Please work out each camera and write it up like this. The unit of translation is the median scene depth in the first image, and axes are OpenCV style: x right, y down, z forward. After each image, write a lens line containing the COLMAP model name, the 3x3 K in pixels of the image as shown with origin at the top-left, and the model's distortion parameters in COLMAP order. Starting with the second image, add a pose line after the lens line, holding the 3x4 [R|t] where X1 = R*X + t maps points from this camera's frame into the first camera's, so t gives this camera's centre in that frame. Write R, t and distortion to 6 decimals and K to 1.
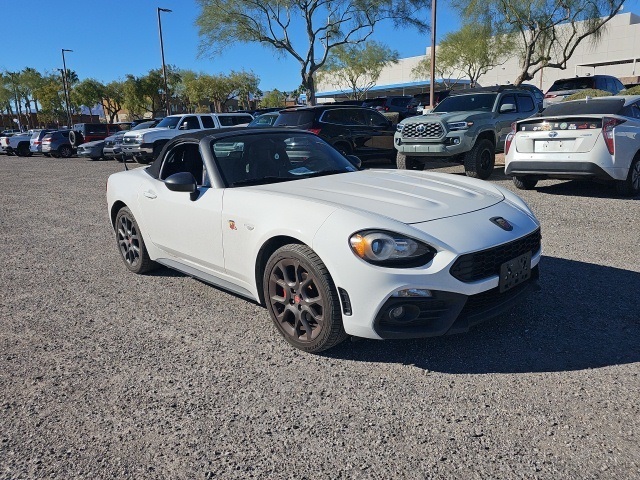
lens RADIAL K [[479.6, 0, 318.4], [0, 479.6, 241.6], [0, 0, 1]] dist [0.015704, -0.008509]
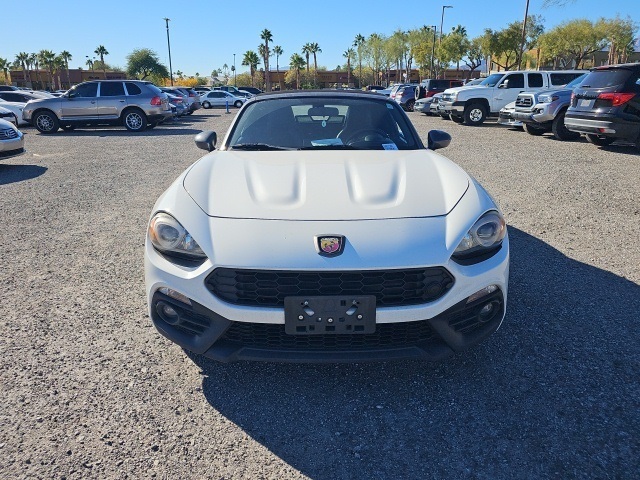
lens RADIAL K [[479.6, 0, 320.1], [0, 479.6, 239.5], [0, 0, 1]] dist [0.015704, -0.008509]
pose [[0.737123, 0.232933, -0.634344, 0.138151], [-0.181312, 0.972467, 0.146404, -0.024534], [0.650980, 0.007097, 0.759061, 0.077168]]
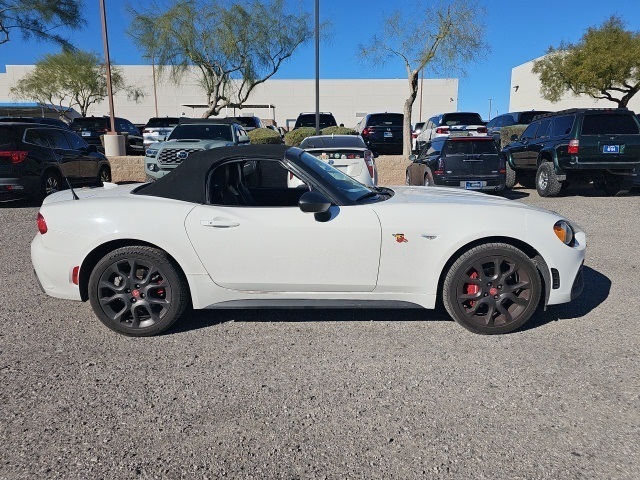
lens RADIAL K [[479.6, 0, 318.0], [0, 479.6, 240.9], [0, 0, 1]] dist [0.015704, -0.008509]
pose [[0.680500, -0.098370, 0.726115, -0.204225], [0.145315, 0.989383, -0.002151, -0.010381], [-0.718194, 0.106979, 0.687570, 0.085070]]
